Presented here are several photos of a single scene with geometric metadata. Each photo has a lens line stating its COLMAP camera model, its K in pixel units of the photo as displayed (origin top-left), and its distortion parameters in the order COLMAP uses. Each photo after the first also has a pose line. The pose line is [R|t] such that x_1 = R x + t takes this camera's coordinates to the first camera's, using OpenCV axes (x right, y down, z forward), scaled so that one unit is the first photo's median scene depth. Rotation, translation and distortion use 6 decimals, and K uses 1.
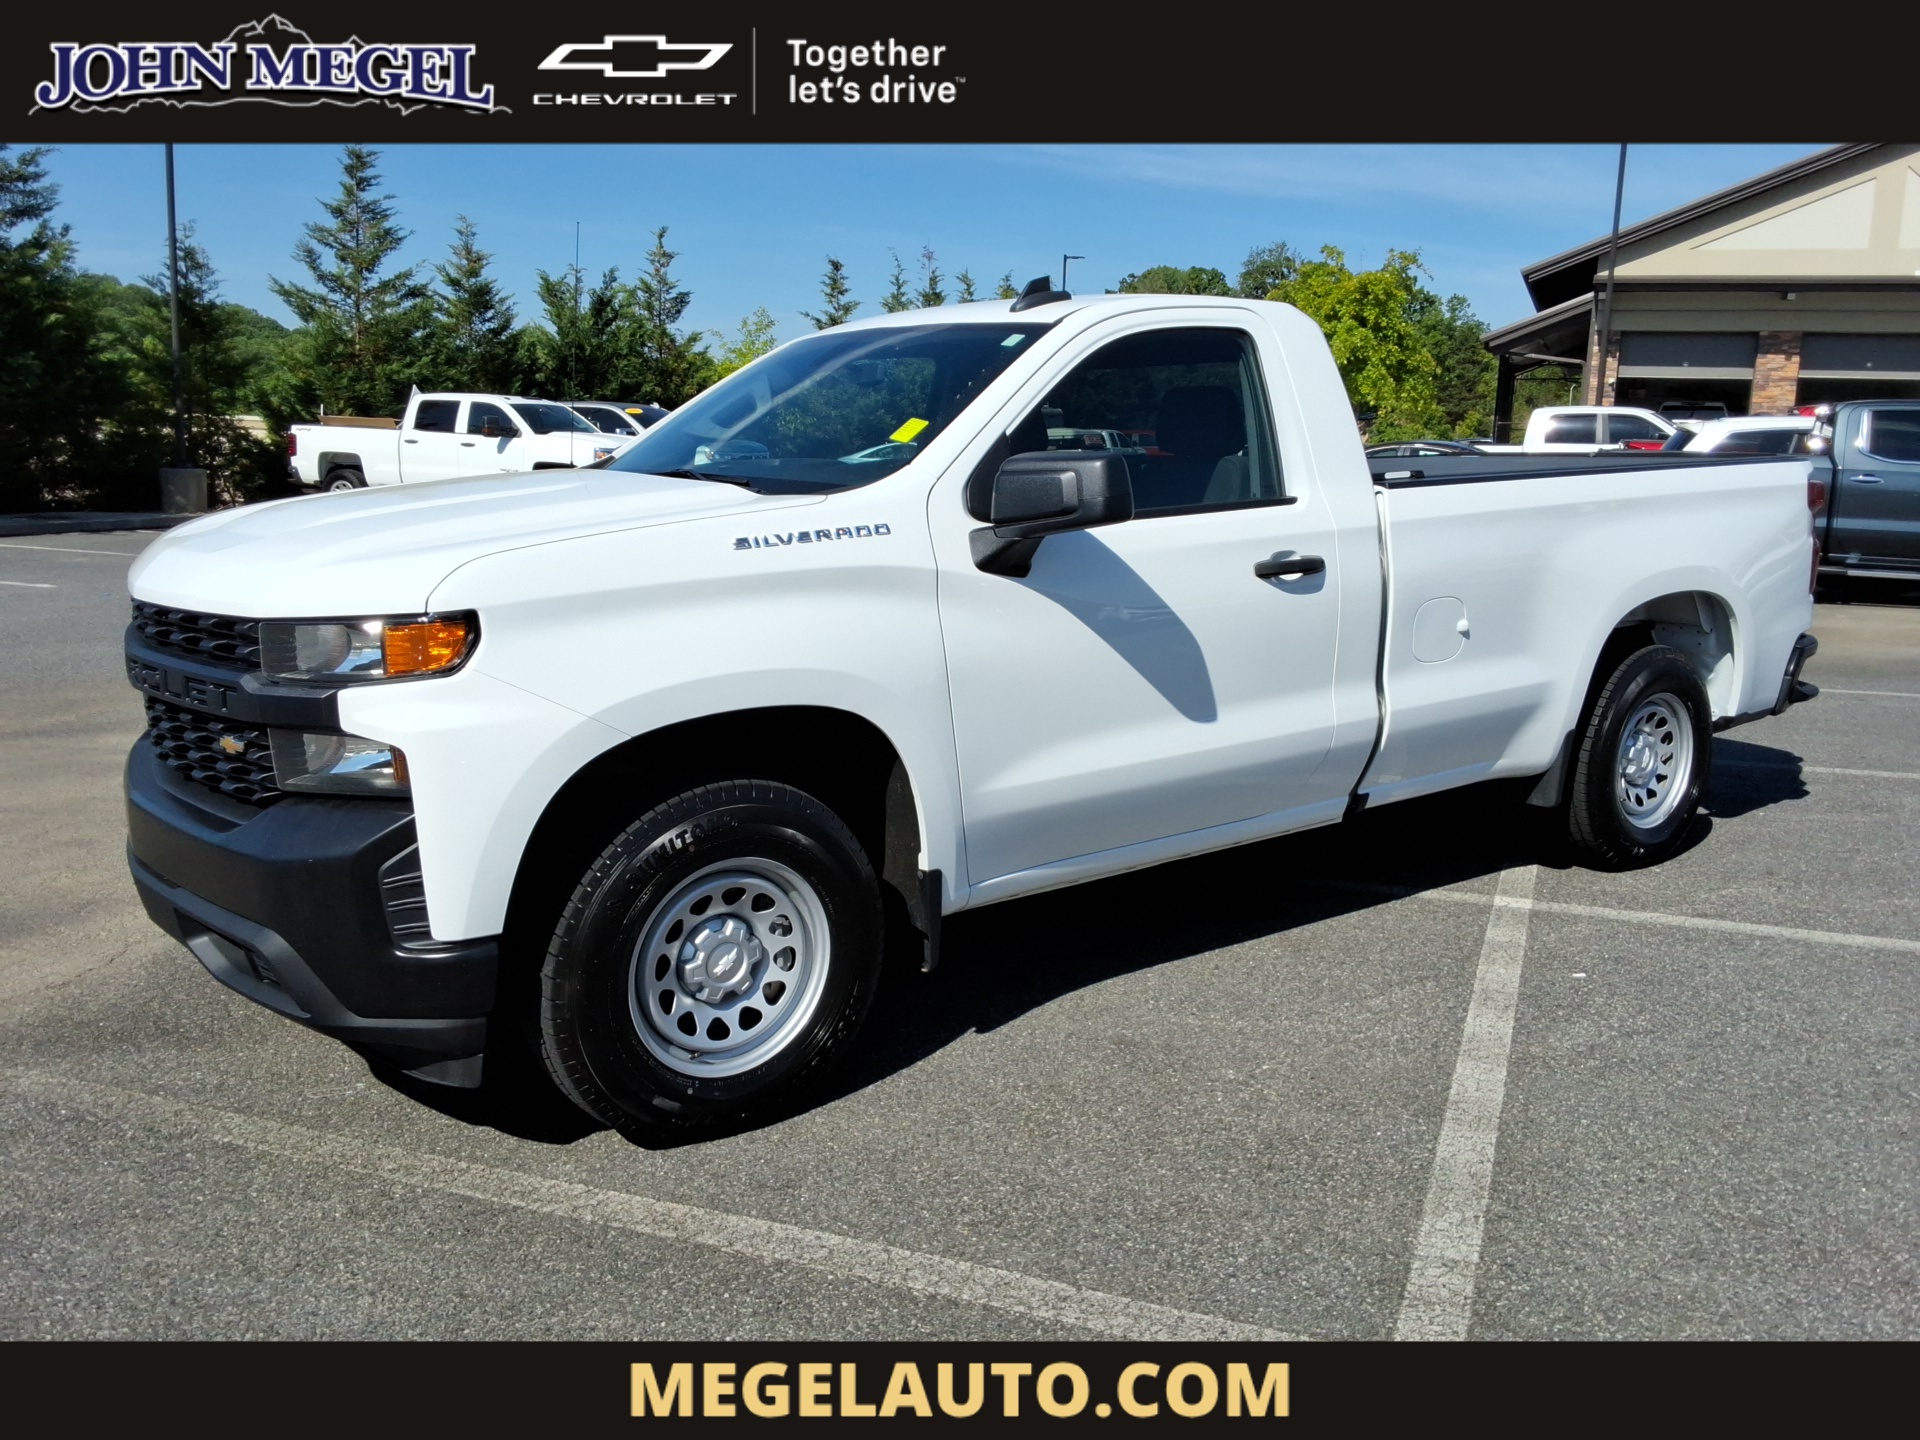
lens RADIAL K [[1537.5, 0, 961.4], [0, 1537.5, 701.3], [0, 0, 1]] dist [0.103919, -0.158801]
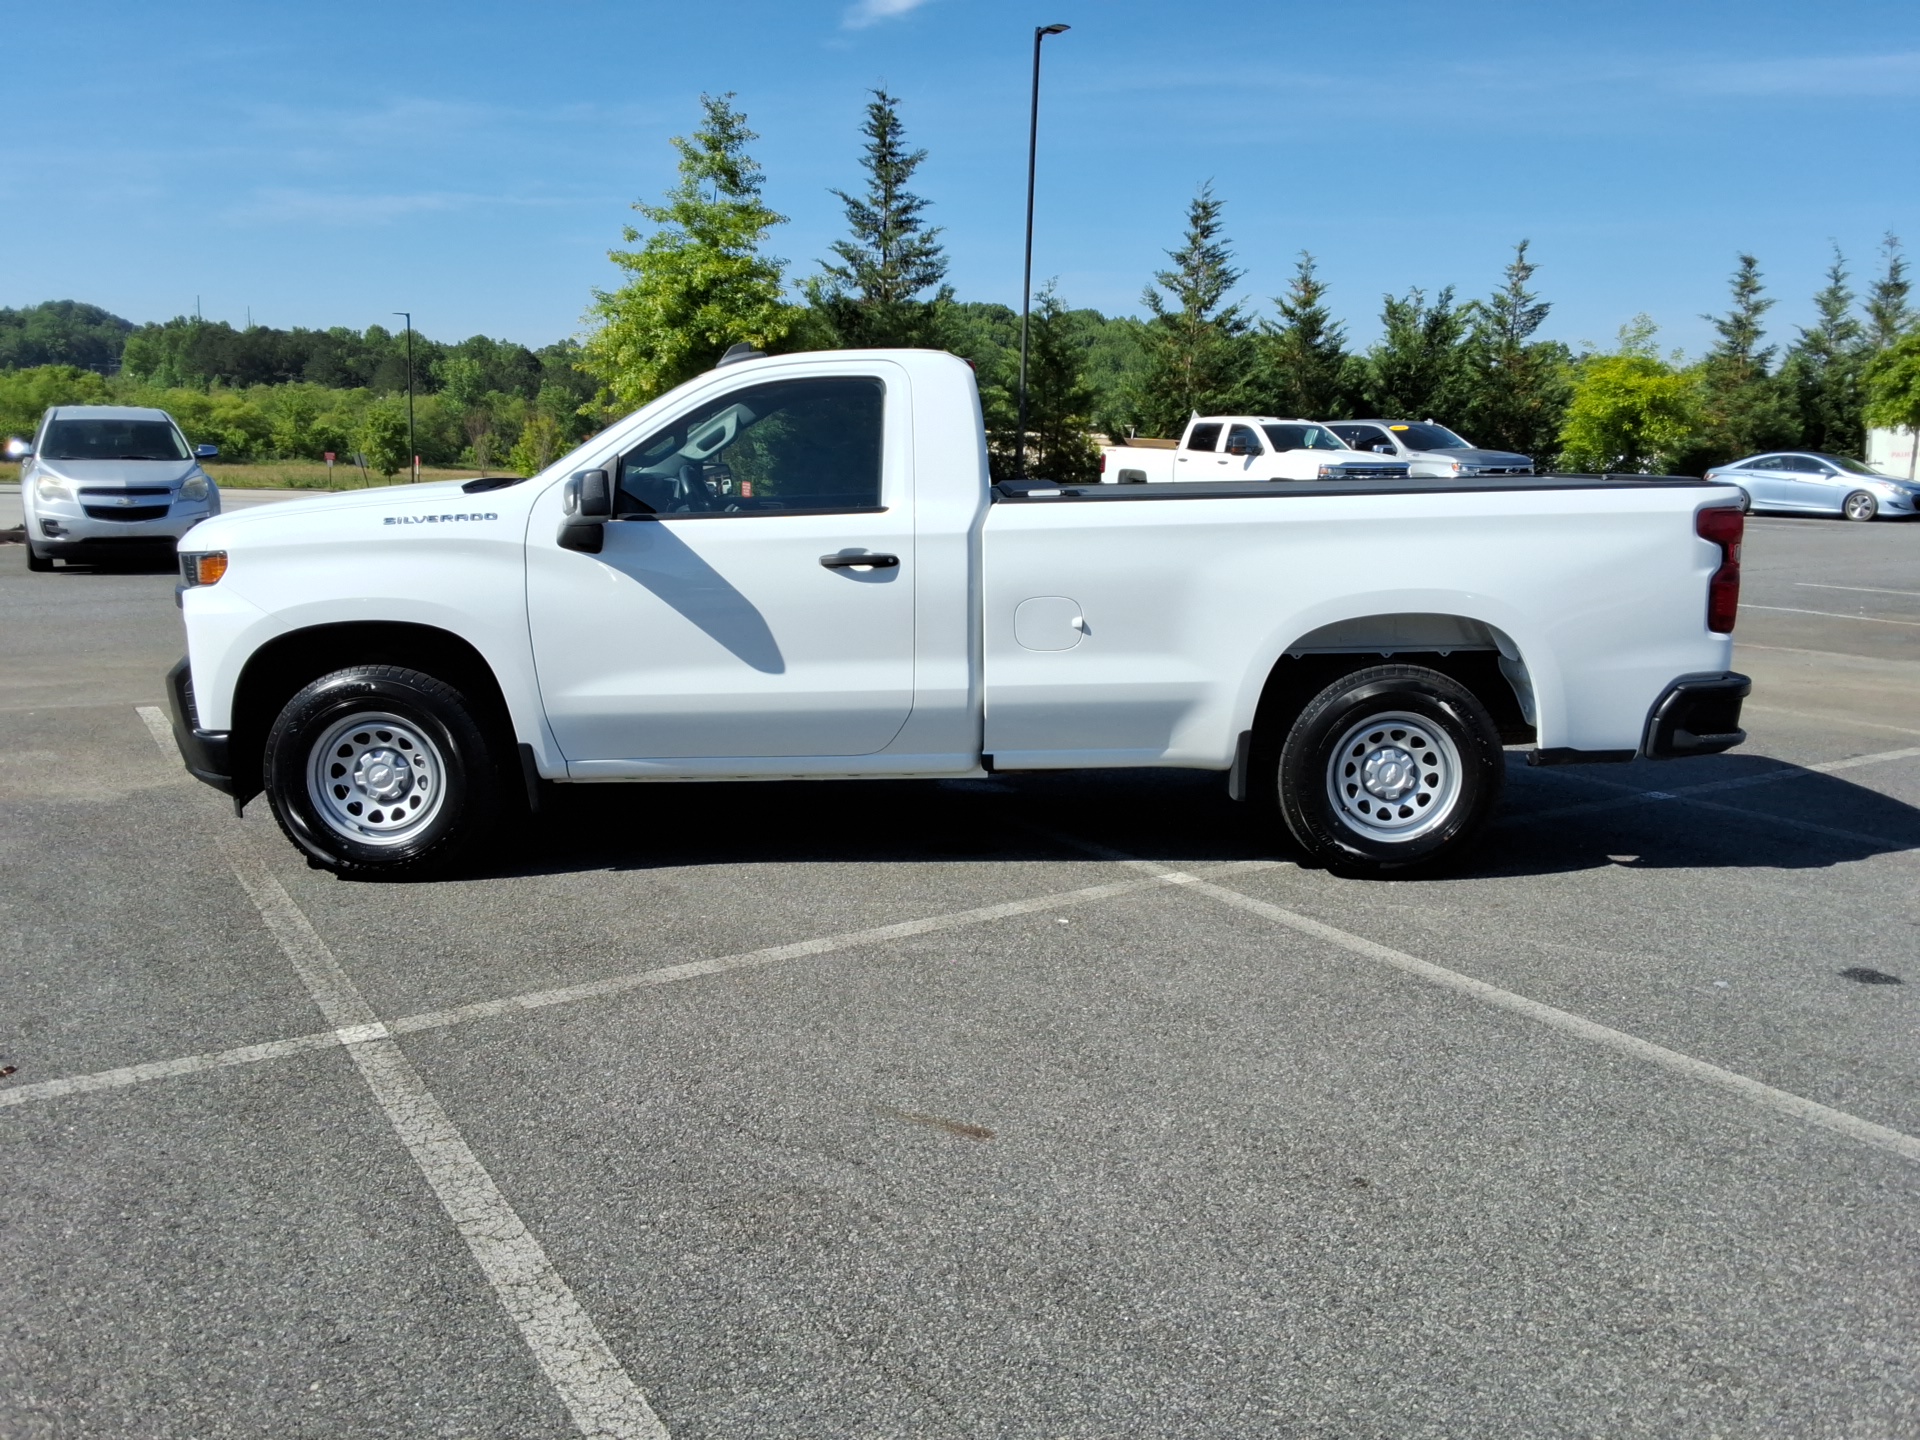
lens RADIAL K [[1537.5, 0, 965.3], [0, 1537.5, 688.8], [0, 0, 1]] dist [0.103919, -0.158801]
pose [[0.806150, 0.089289, -0.584935, 0.200128], [-0.099410, 0.994935, 0.014868, -0.001596], [0.583301, 0.046163, 0.810944, 0.002515]]
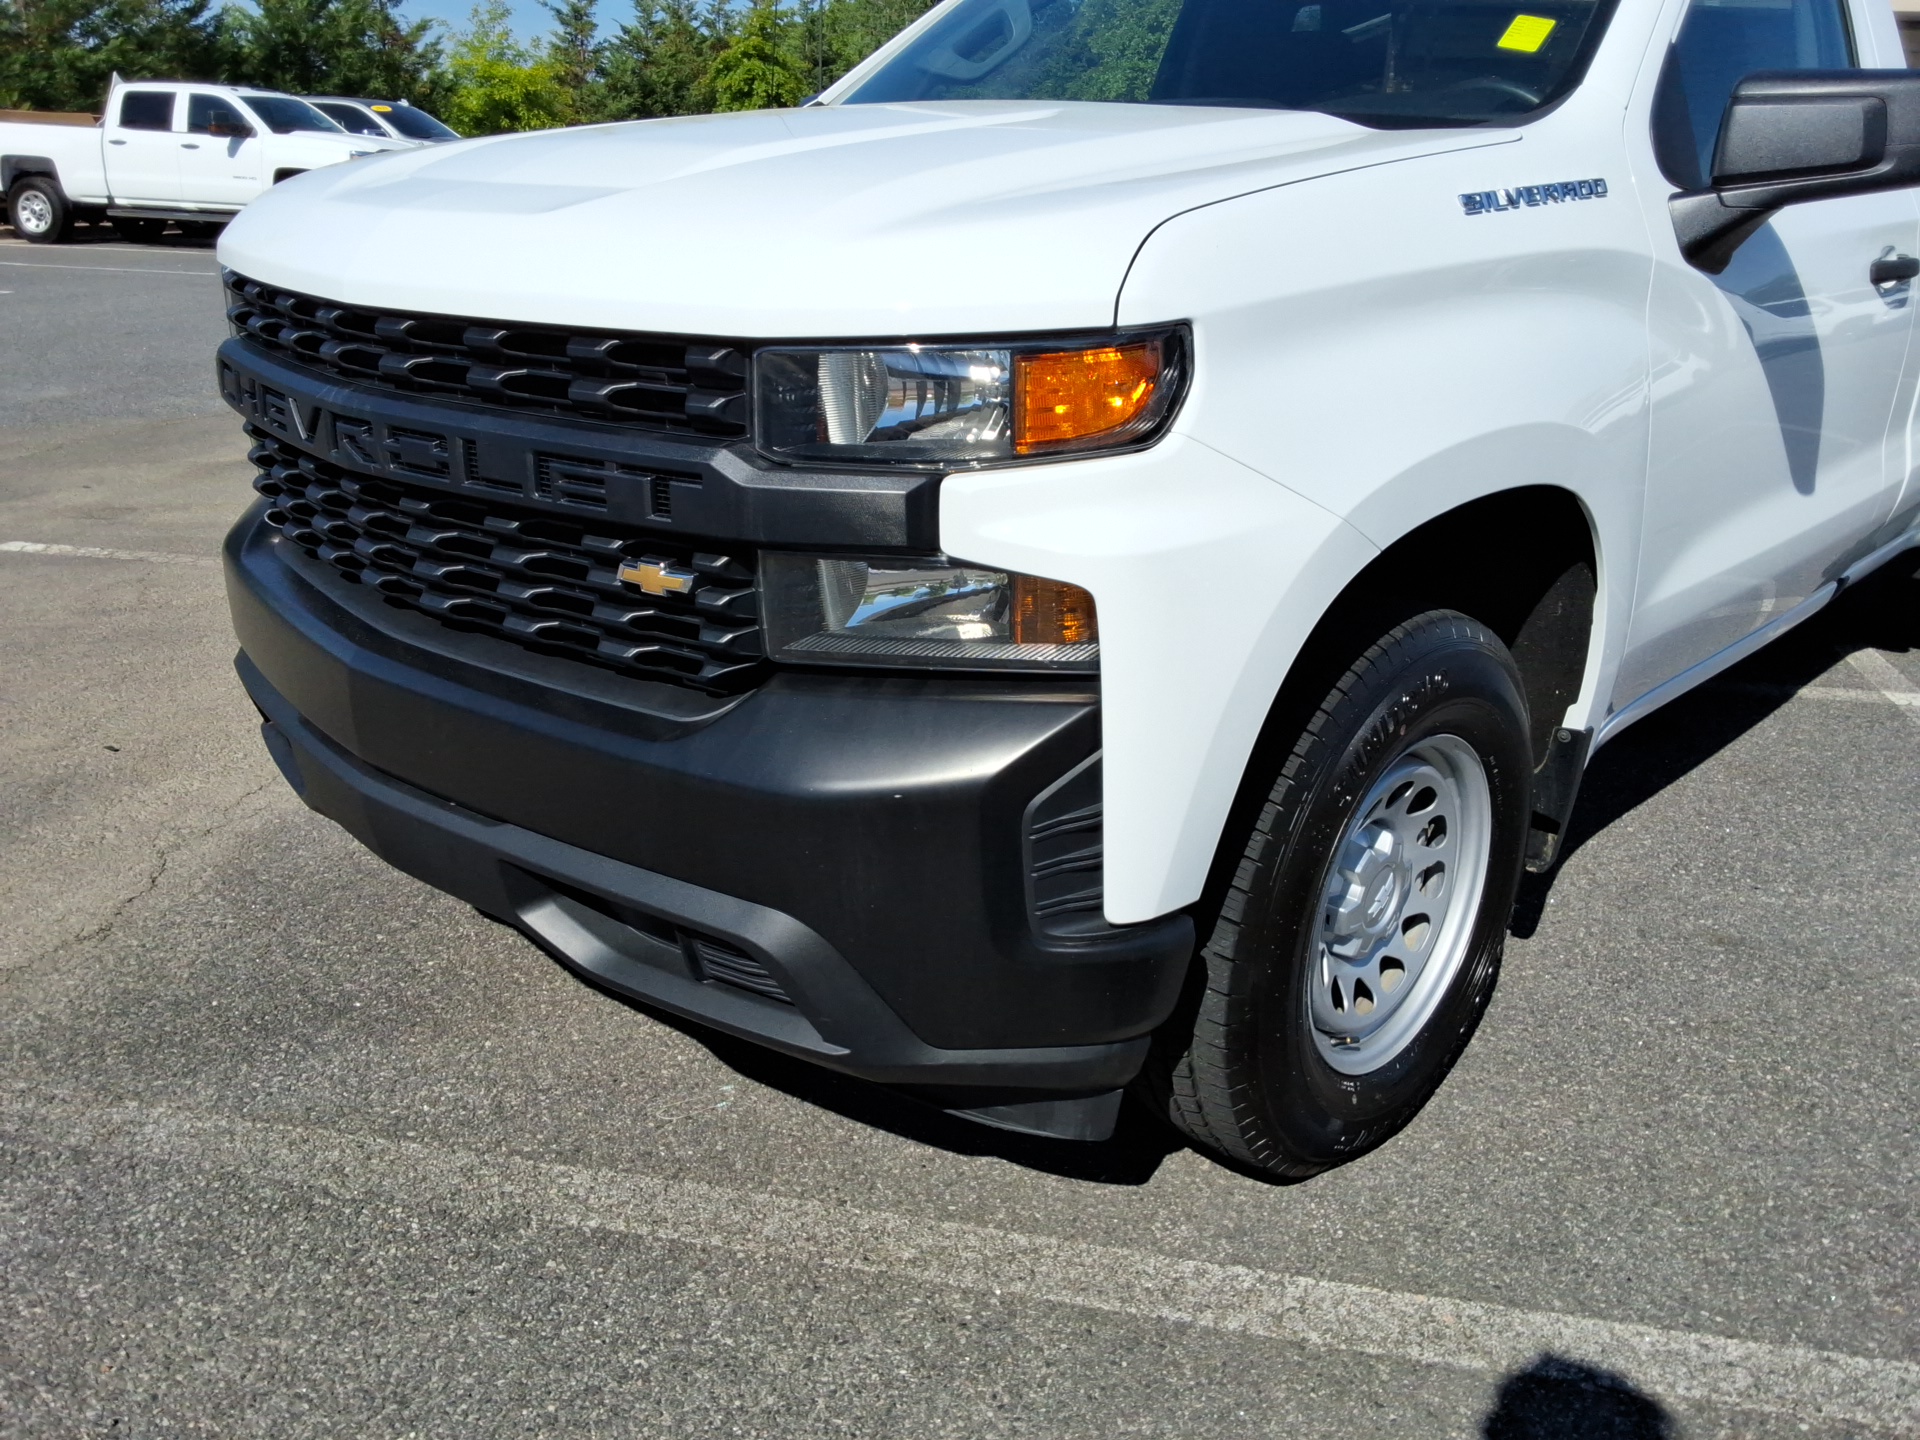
lens RADIAL K [[1537.5, 0, 952.3], [0, 1537.5, 699.0], [0, 0, 1]] dist [0.103919, -0.158801]
pose [[0.985363, -0.038577, 0.166049, -0.065118], [0.011371, 0.986762, 0.161773, -0.002419], [-0.170092, -0.157517, 0.972757, 0.064340]]
